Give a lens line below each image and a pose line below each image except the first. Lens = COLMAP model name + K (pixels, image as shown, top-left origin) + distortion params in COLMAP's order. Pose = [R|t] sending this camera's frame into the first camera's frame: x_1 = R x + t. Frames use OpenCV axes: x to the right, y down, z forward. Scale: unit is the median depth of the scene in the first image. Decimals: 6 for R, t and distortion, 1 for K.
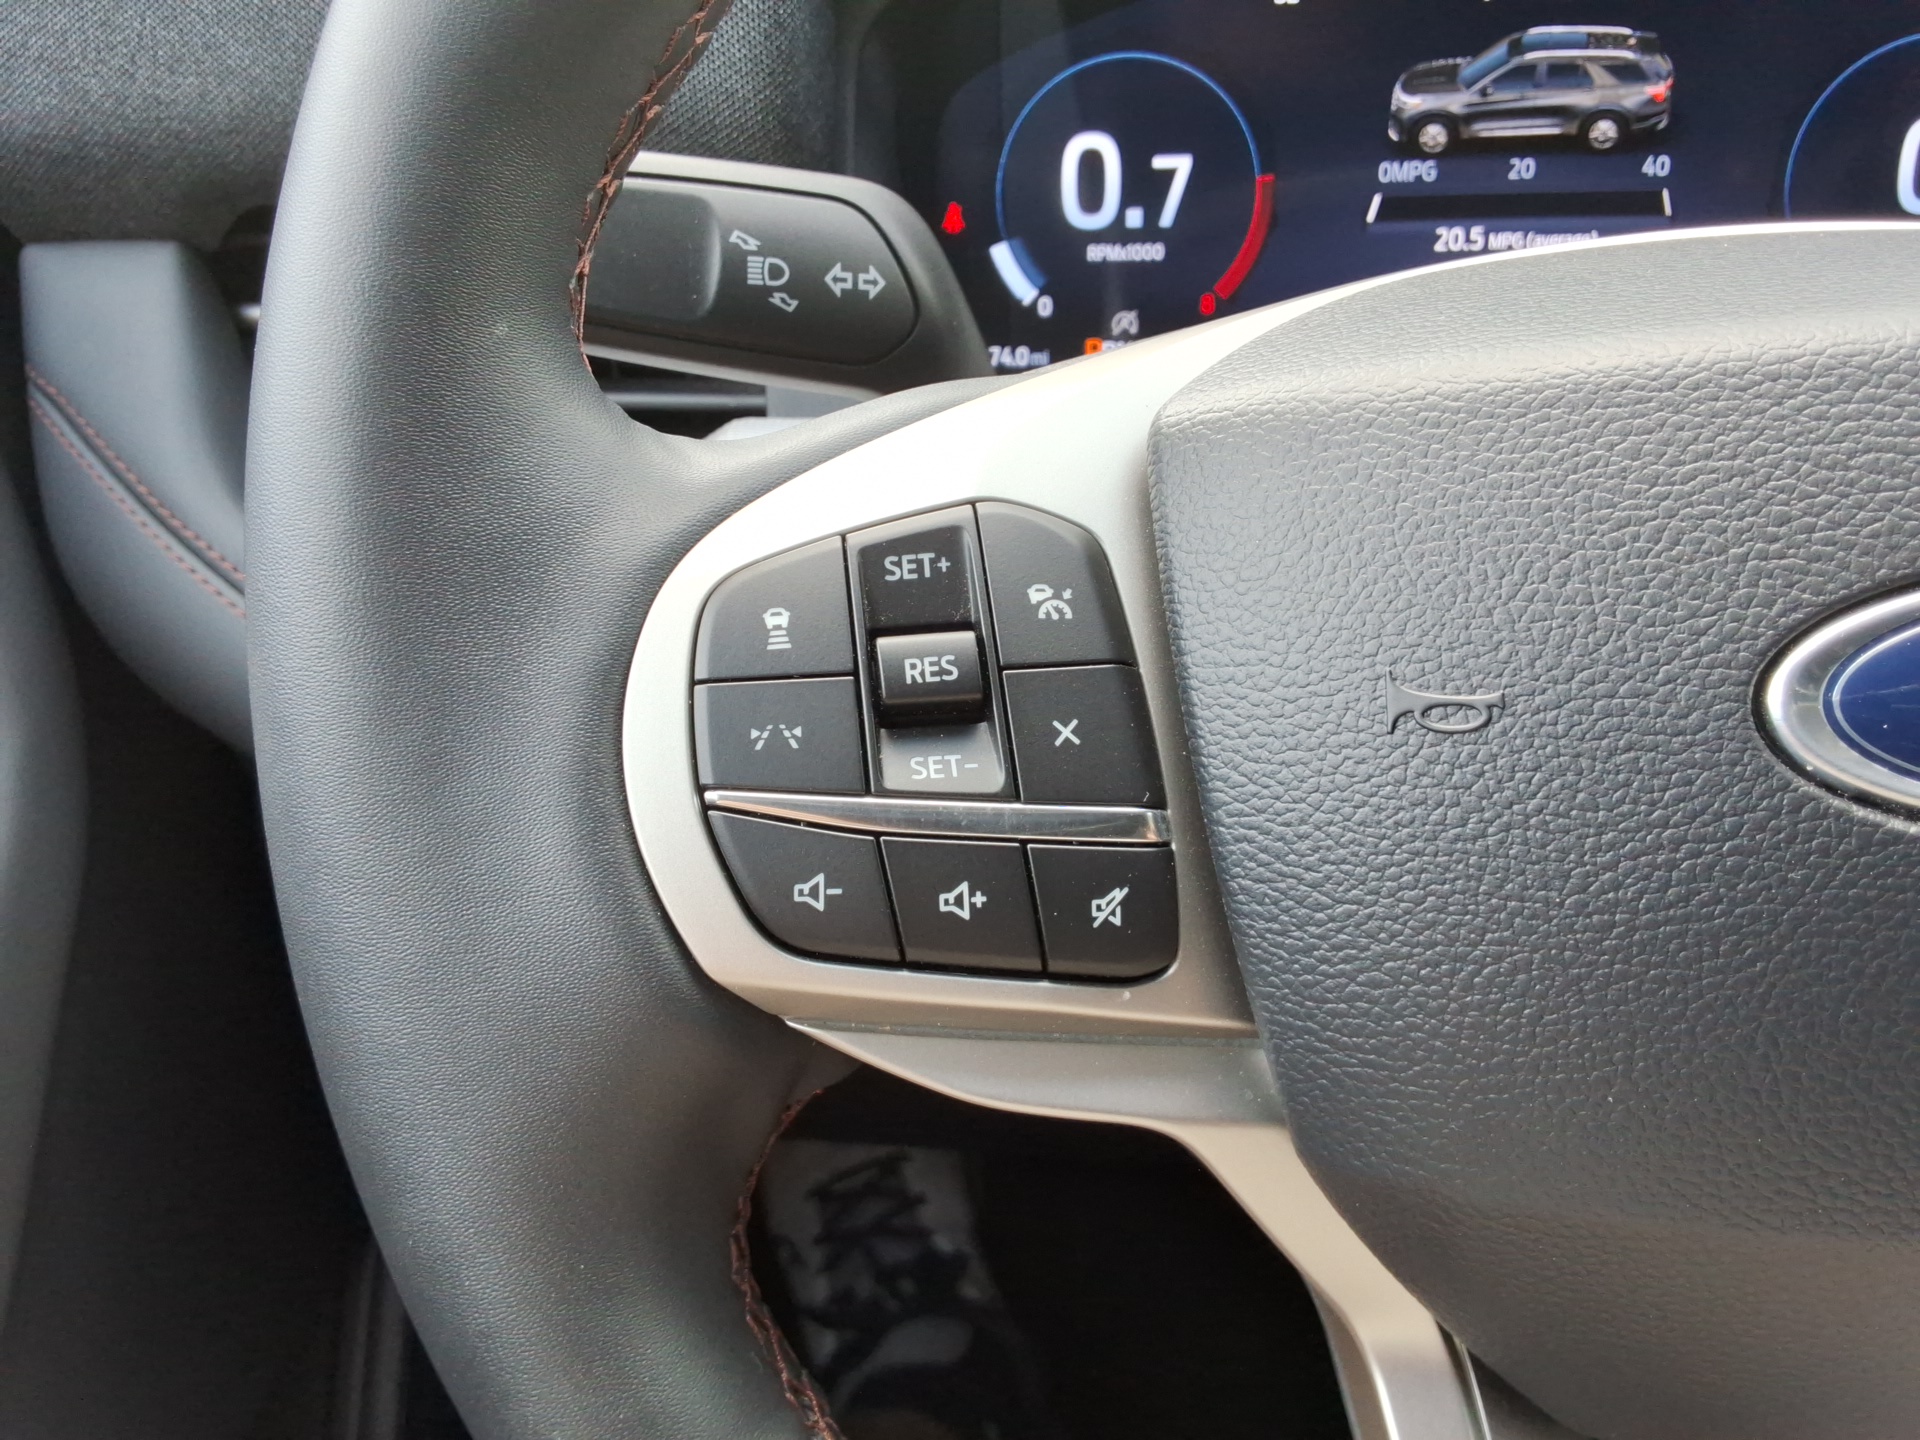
lens RADIAL K [[1541.8, 0, 962.5], [0, 1541.8, 736.5], [0, 0, 1]] dist [0.094833, -0.145167]
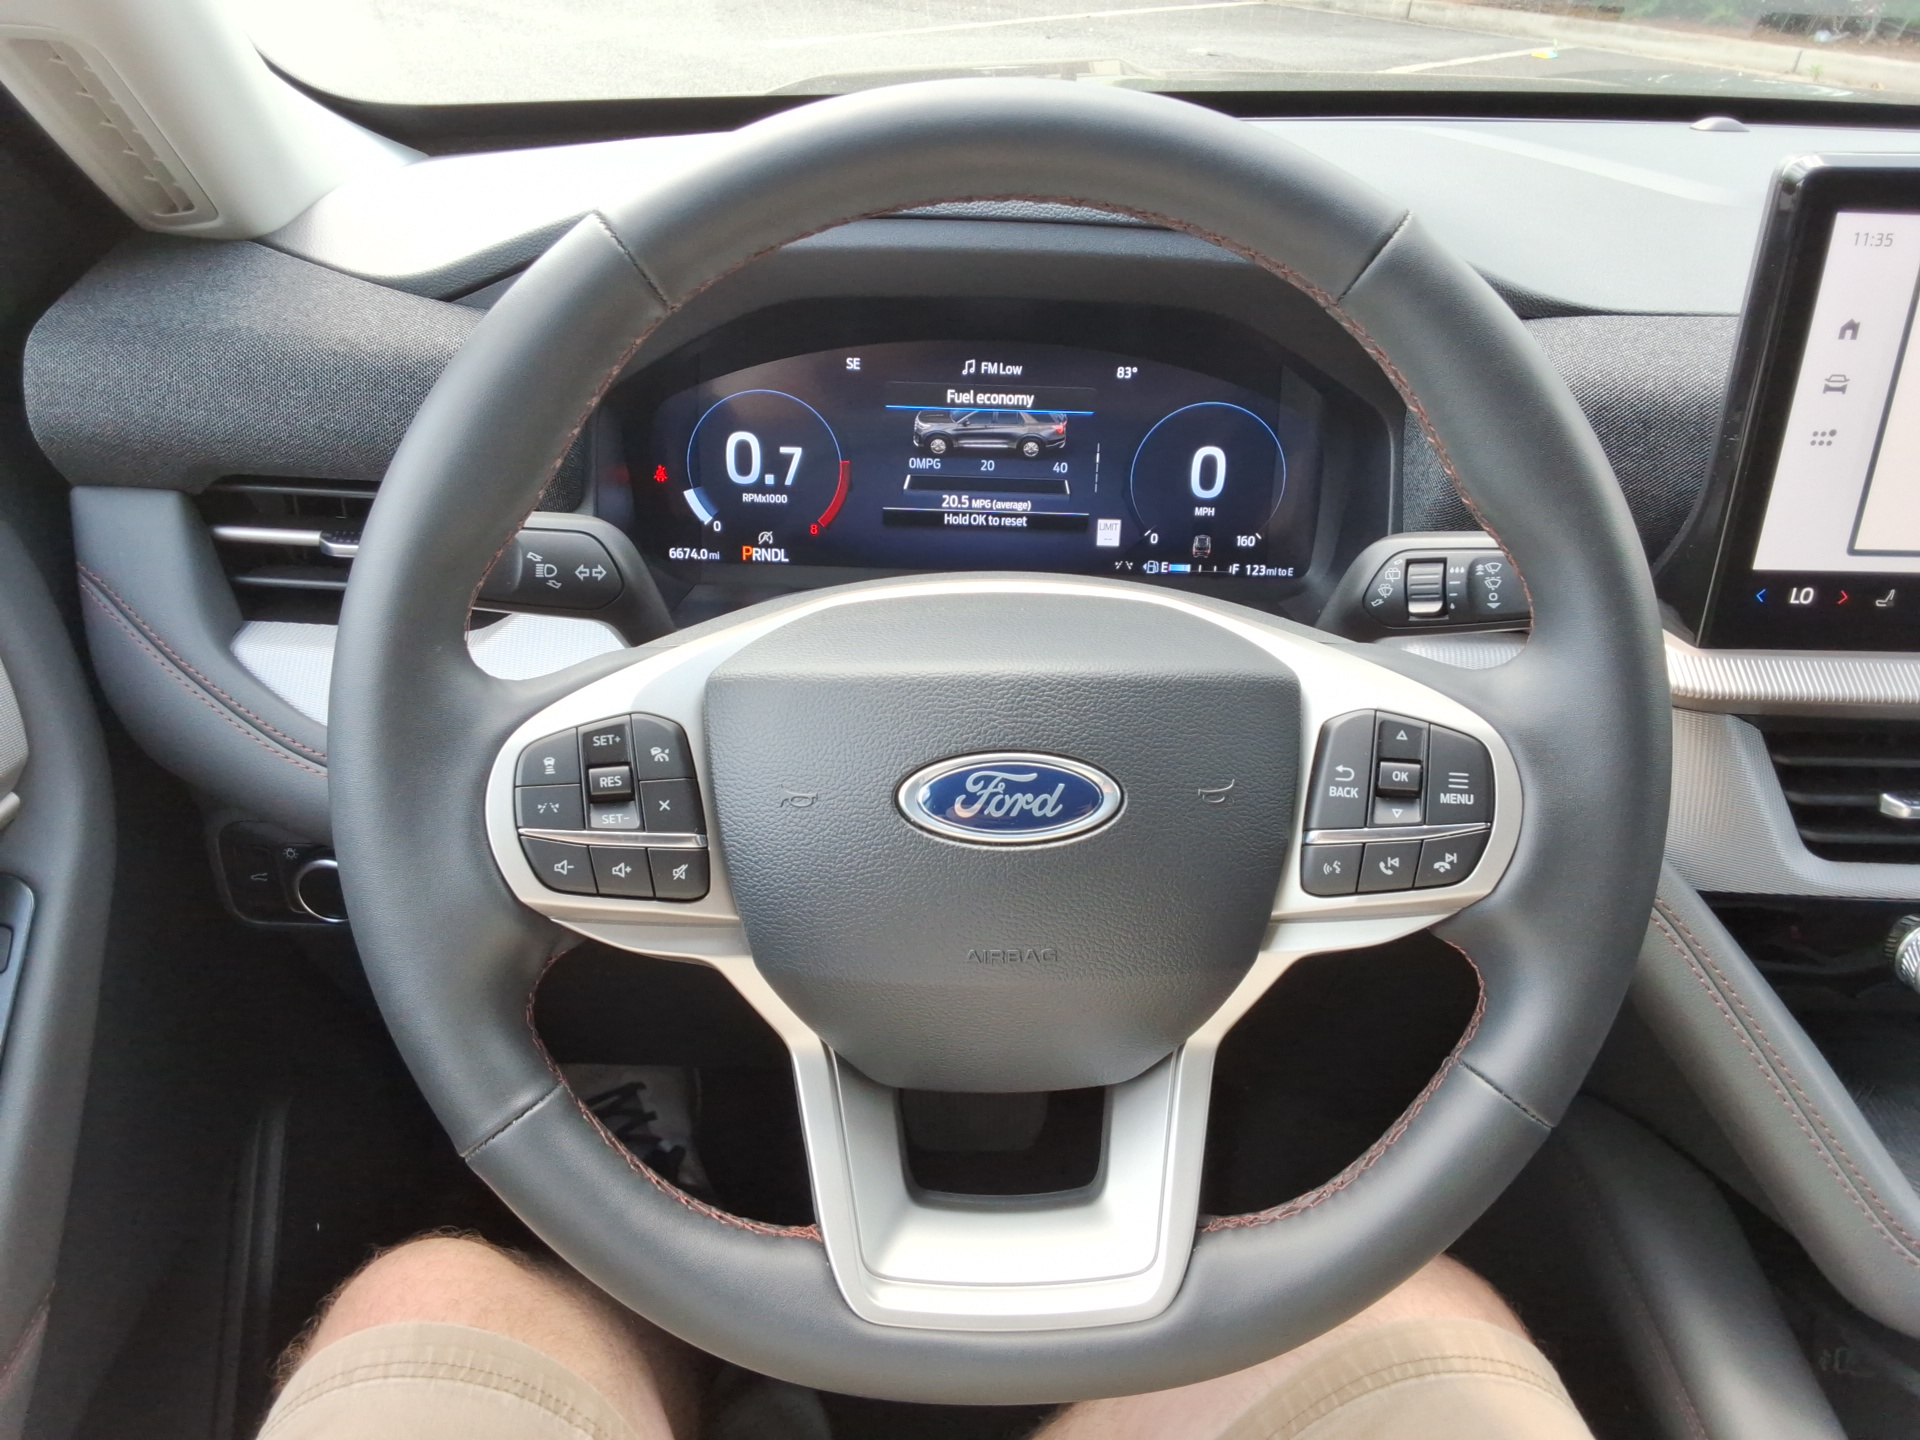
lens RADIAL K [[1541.8, 0, 969.1], [0, 1541.8, 720.6], [0, 0, 1]] dist [0.094833, -0.145167]
pose [[0.989130, 0.007888, 0.146835, 0.097123], [-0.005370, 0.999832, -0.017537, -0.052005], [-0.146948, 0.016558, 0.989006, -0.841176]]
